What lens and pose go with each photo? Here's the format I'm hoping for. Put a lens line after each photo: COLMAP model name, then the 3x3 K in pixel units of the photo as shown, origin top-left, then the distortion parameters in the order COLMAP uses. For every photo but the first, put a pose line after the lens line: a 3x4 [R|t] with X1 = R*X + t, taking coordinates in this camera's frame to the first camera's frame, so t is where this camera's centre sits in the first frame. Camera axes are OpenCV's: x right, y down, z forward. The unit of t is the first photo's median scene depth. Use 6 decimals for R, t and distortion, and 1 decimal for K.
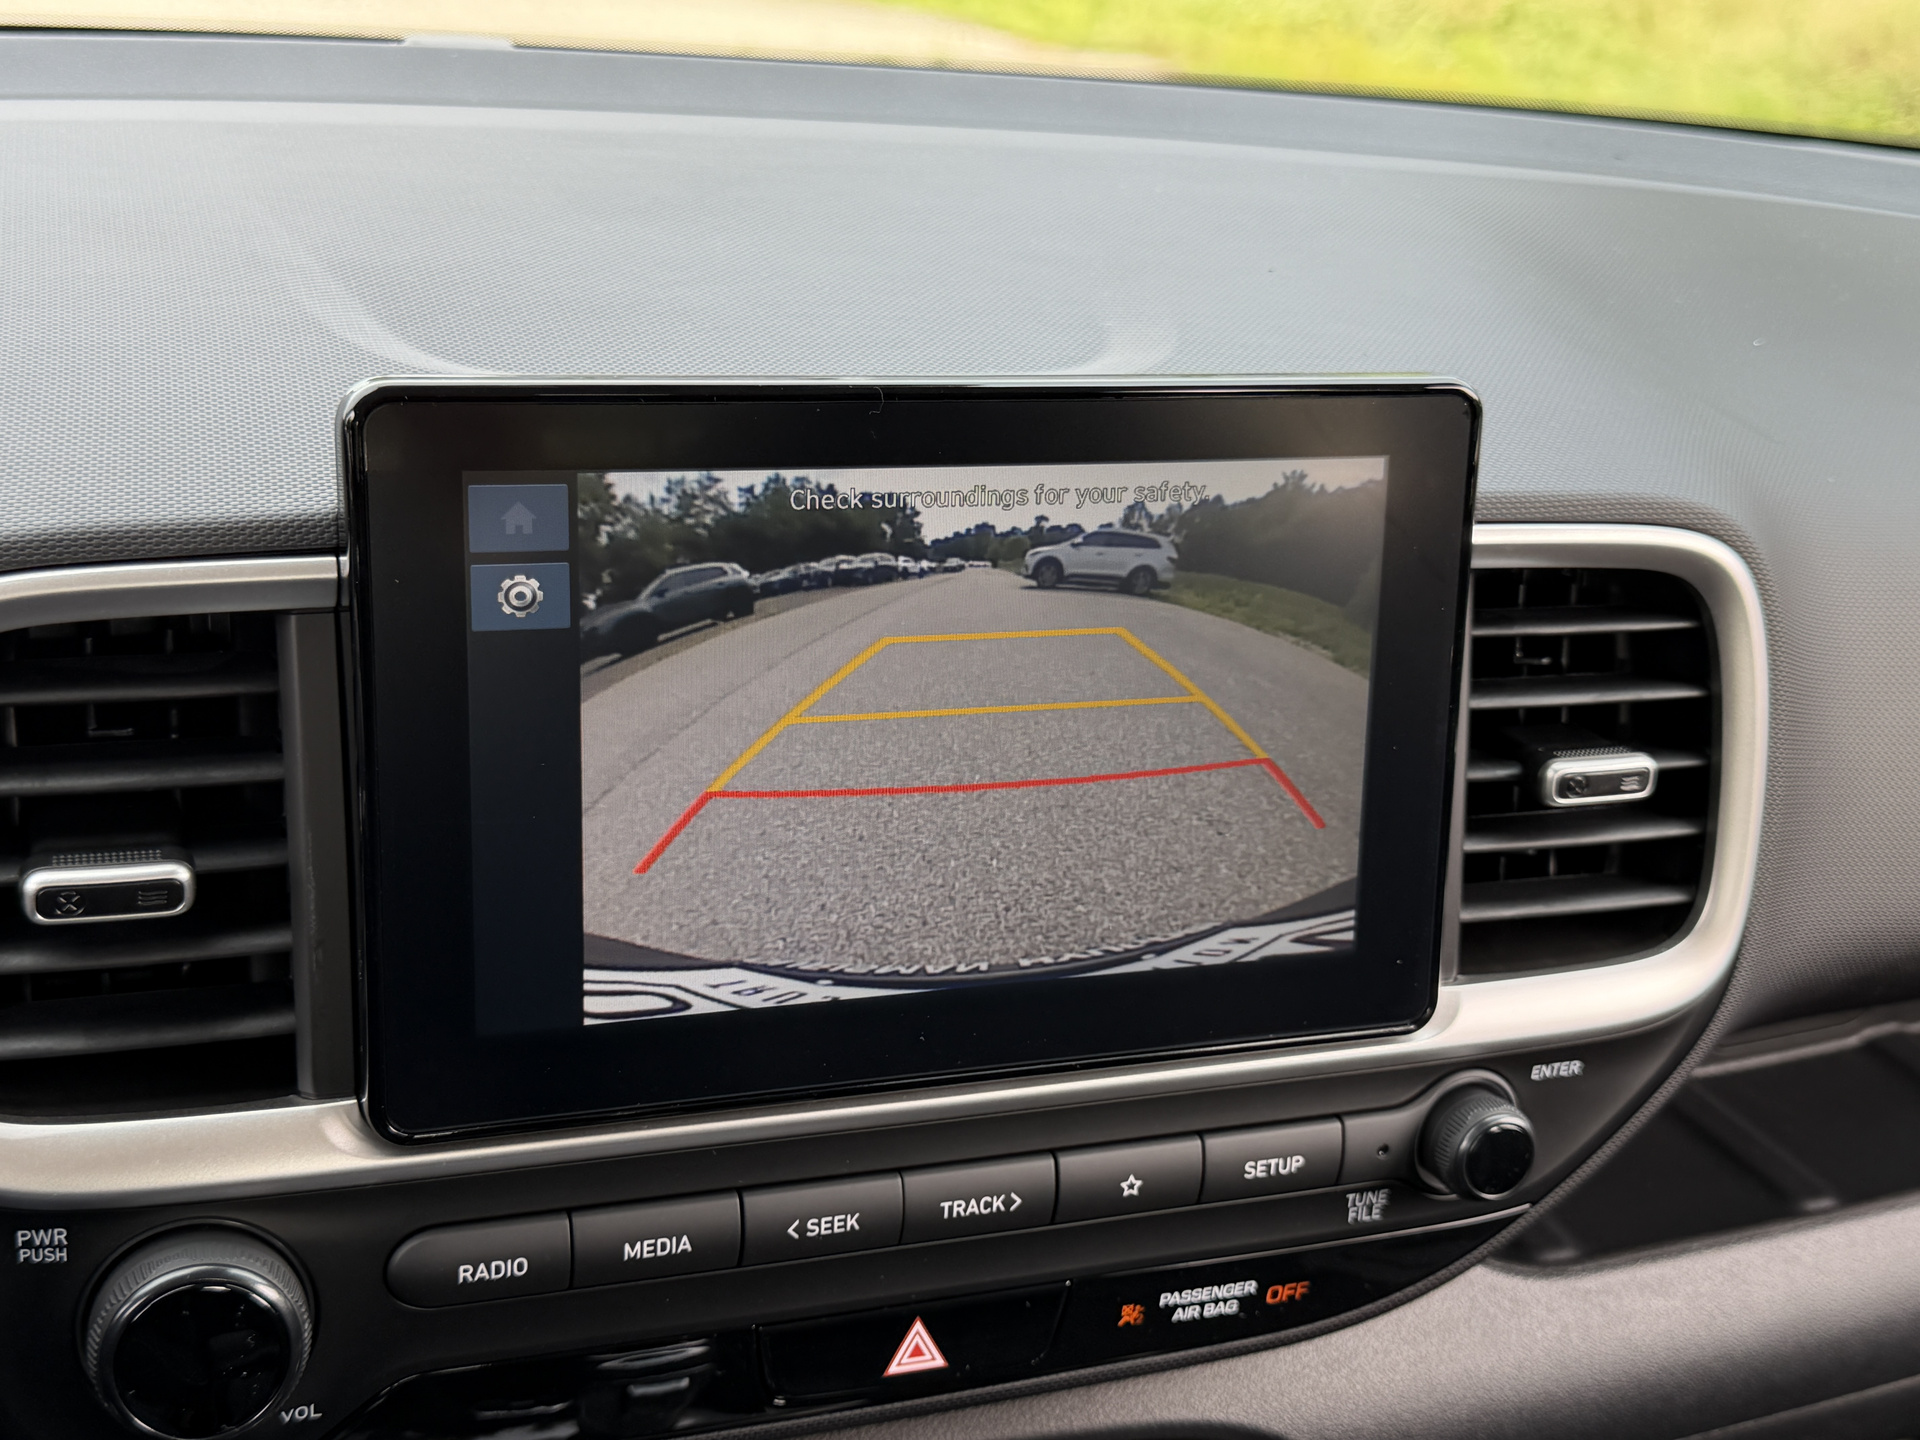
lens RADIAL K [[2372.3, 0, 947.4], [0, 2372.3, 728.8], [0, 0, 1]] dist [0.062033, 0.000000]
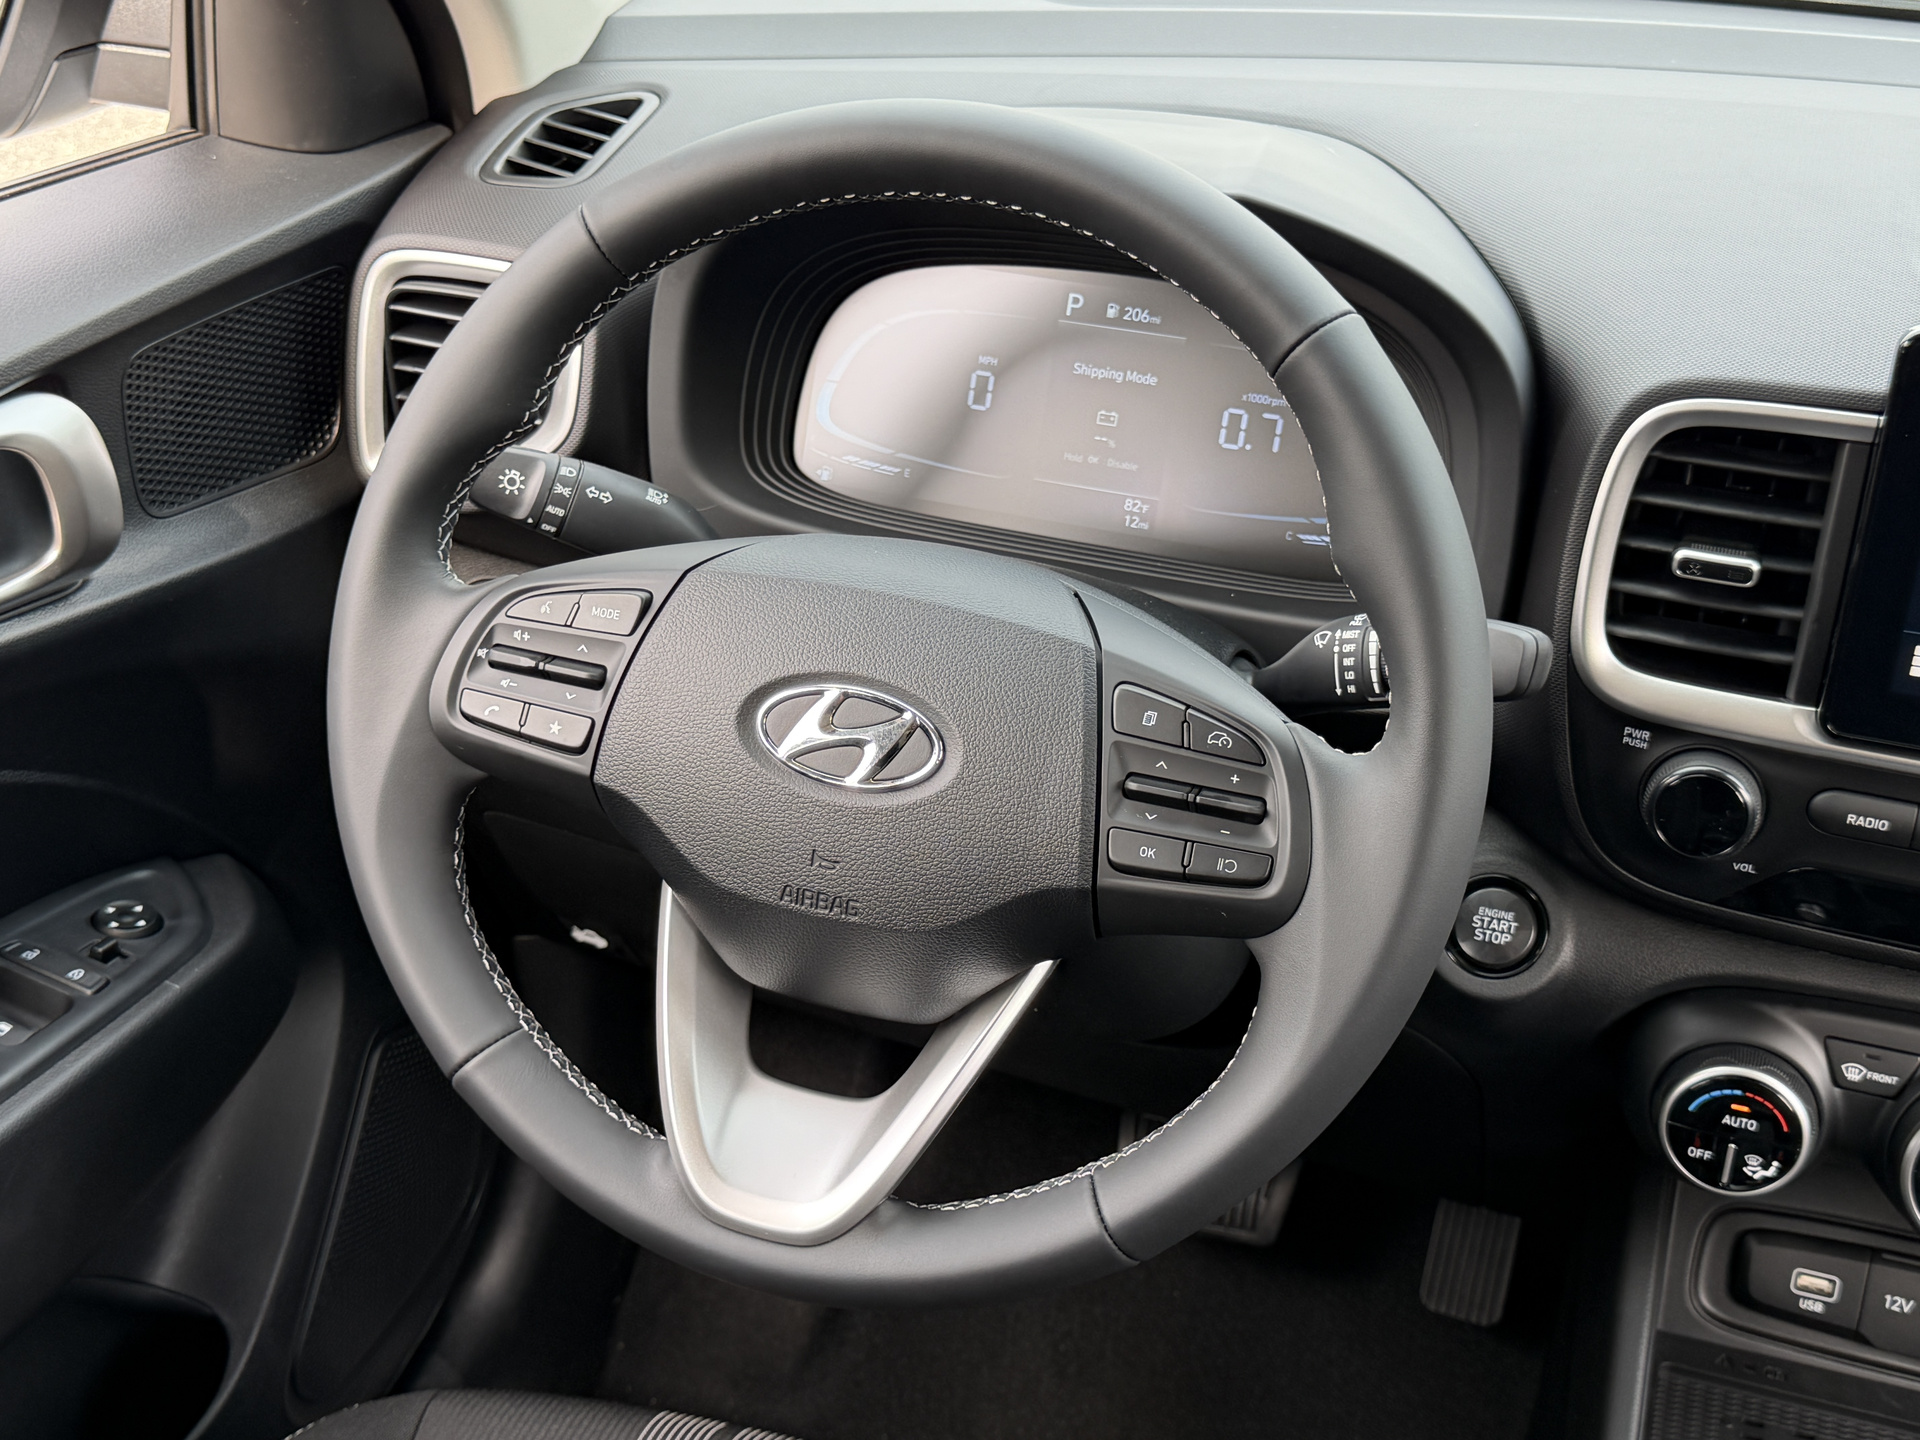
lens RADIAL K [[2467.7, 0, 933.6], [0, 2467.7, 729.3], [0, 0, 1]] dist [0.119548, 0.000000]
pose [[0.781029, 0.253187, -0.570868, 0.291919], [-0.199824, 0.967388, 0.155660, 0.005495], [0.591662, -0.007501, 0.806151, -0.856502]]
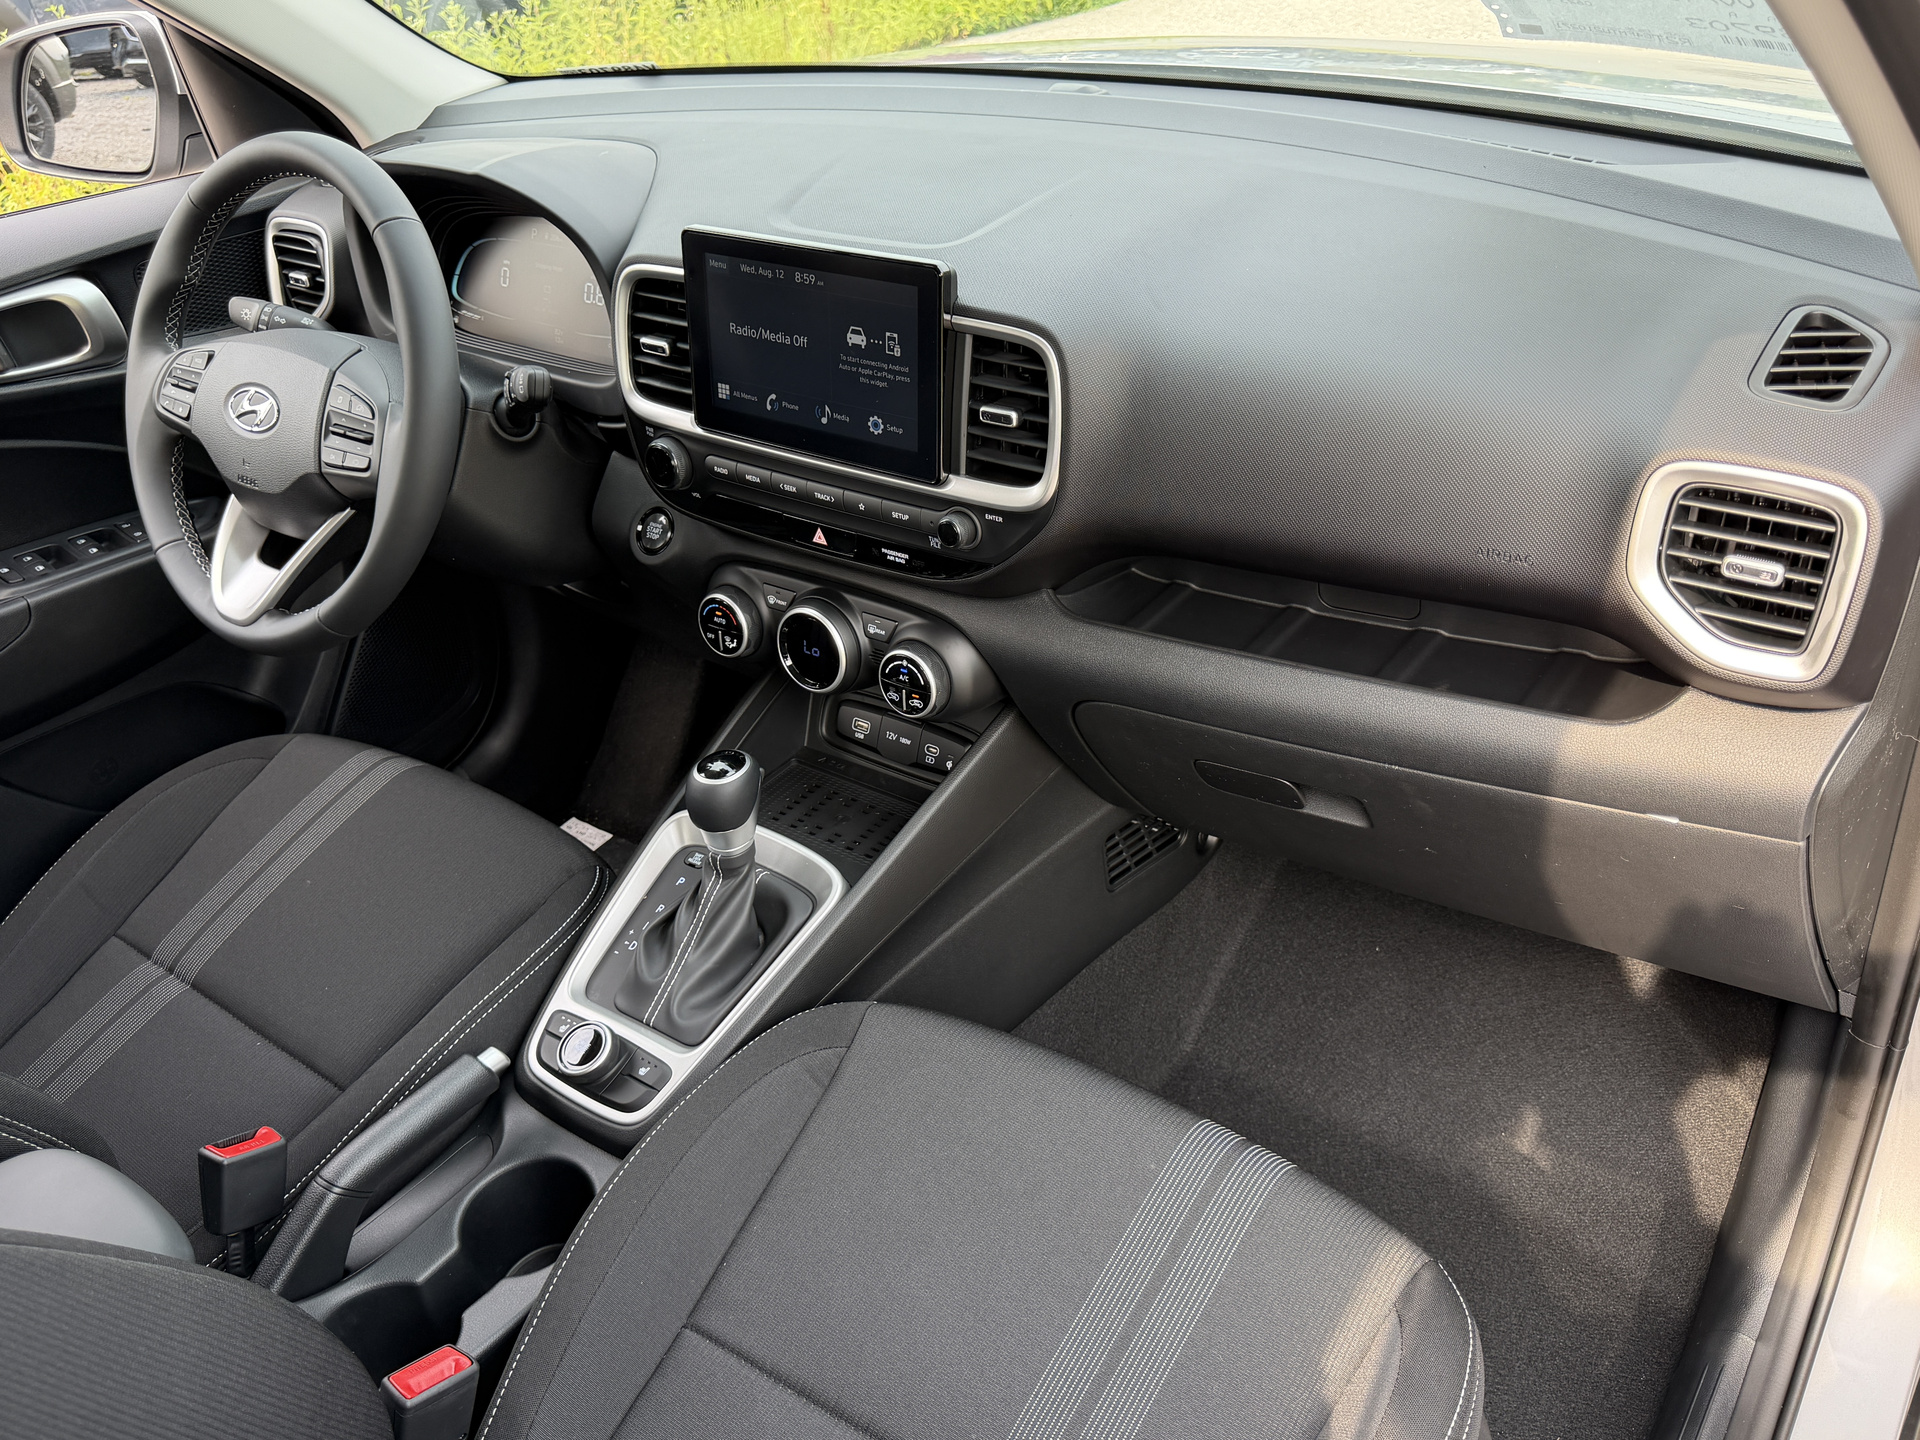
lens RADIAL K [[1564.3, 0, 947.3], [0, 1564.3, 734.7], [0, 0, 1]] dist [0.090880, -0.072070]
pose [[0.550224, 0.352156, -0.757126, 1.902064], [-0.182999, 0.935532, 0.302145, -0.189091], [0.814717, -0.027694, 0.579197, -0.167329]]
